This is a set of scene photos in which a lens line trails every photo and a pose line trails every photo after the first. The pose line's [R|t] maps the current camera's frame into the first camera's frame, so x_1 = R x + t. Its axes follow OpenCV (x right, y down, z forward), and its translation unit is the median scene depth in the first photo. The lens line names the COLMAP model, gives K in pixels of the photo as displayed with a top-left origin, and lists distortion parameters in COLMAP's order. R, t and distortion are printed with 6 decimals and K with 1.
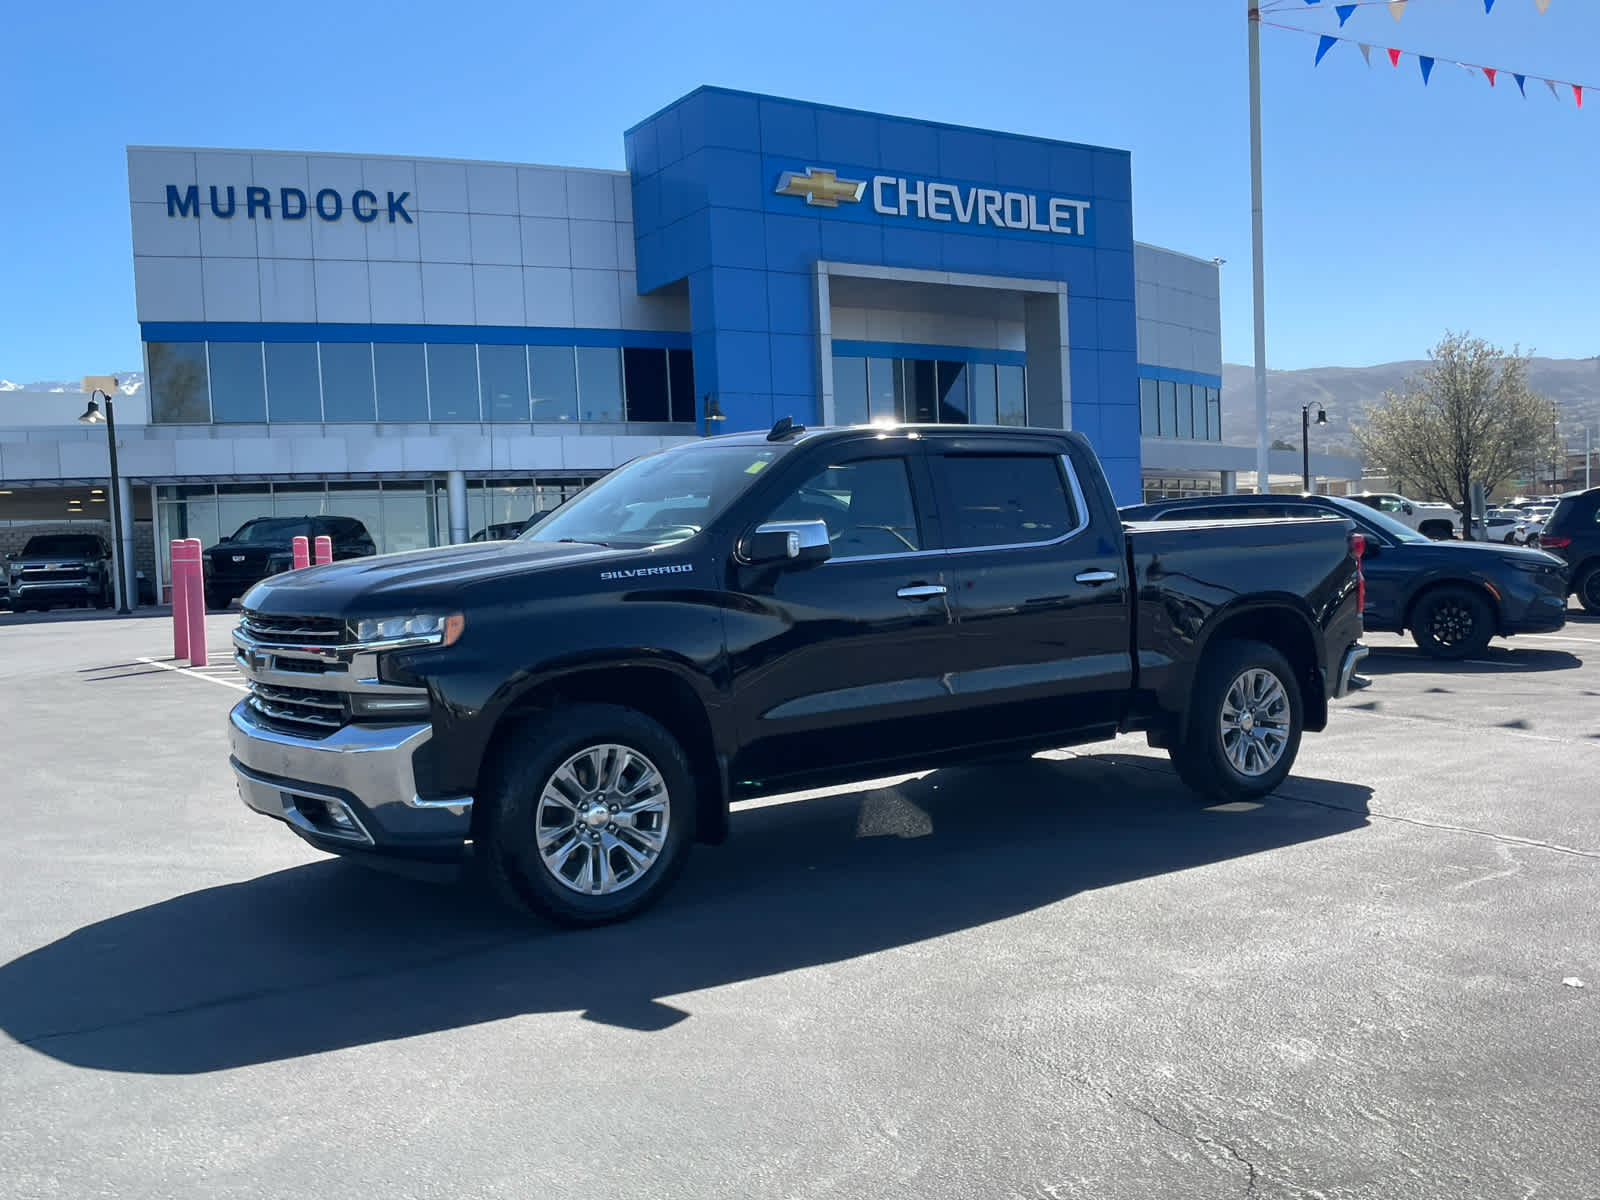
lens RADIAL K [[1500.3, 0, 808.8], [0, 1500.3, 592.1], [0, 0, 1]] dist [0.113156, -0.173719]
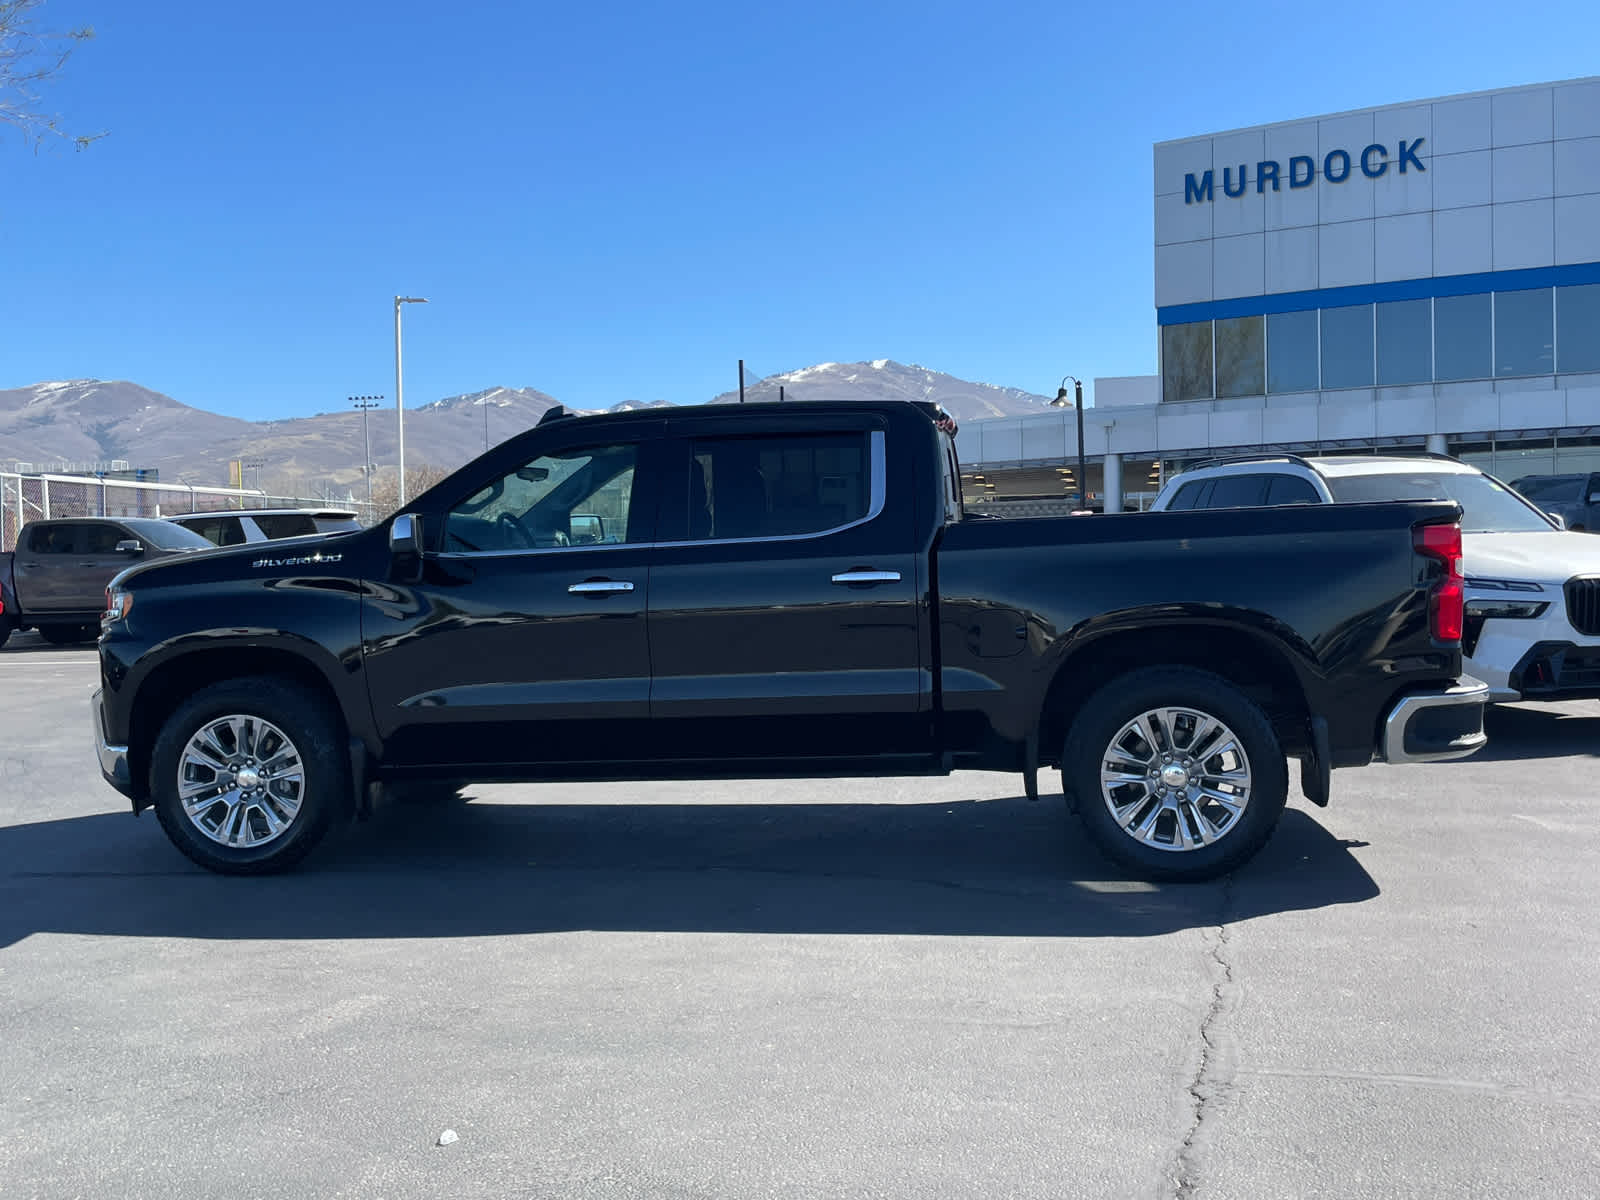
lens RADIAL K [[1524.3, 0, 802.0], [0, 1524.3, 541.5], [0, 0, 1]] dist [0.043023, -0.003933]
pose [[0.710287, 0.012564, -0.703800, 0.144738], [-0.021031, 0.999773, -0.003376, -0.004933], [0.703598, 0.017200, 0.710391, 0.071916]]
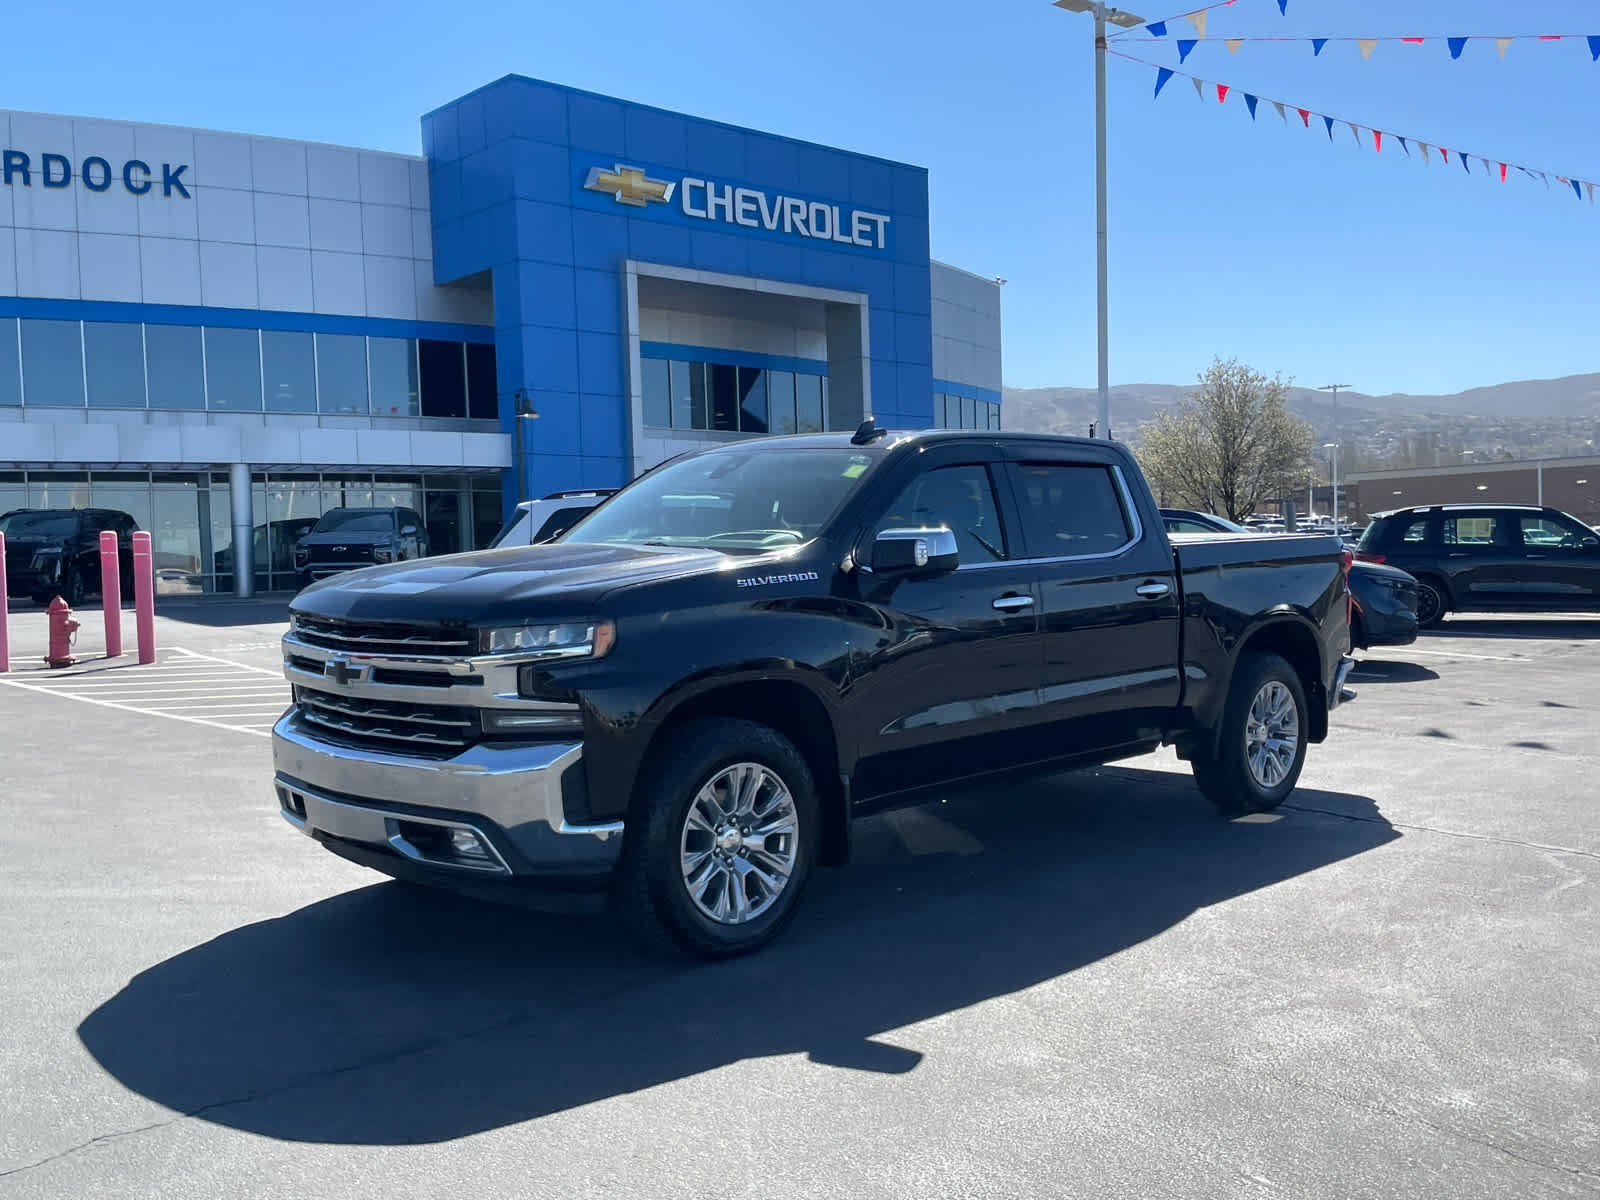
lens RADIAL K [[1500.3, 0, 808.8], [0, 1500.3, 592.1], [0, 0, 1]] dist [0.113156, -0.173719]
pose [[0.986643, 0.011978, 0.162457, -0.037268], [-0.011437, 0.999925, -0.004267, -0.000282], [-0.162497, 0.002352, 0.986706, 0.010203]]
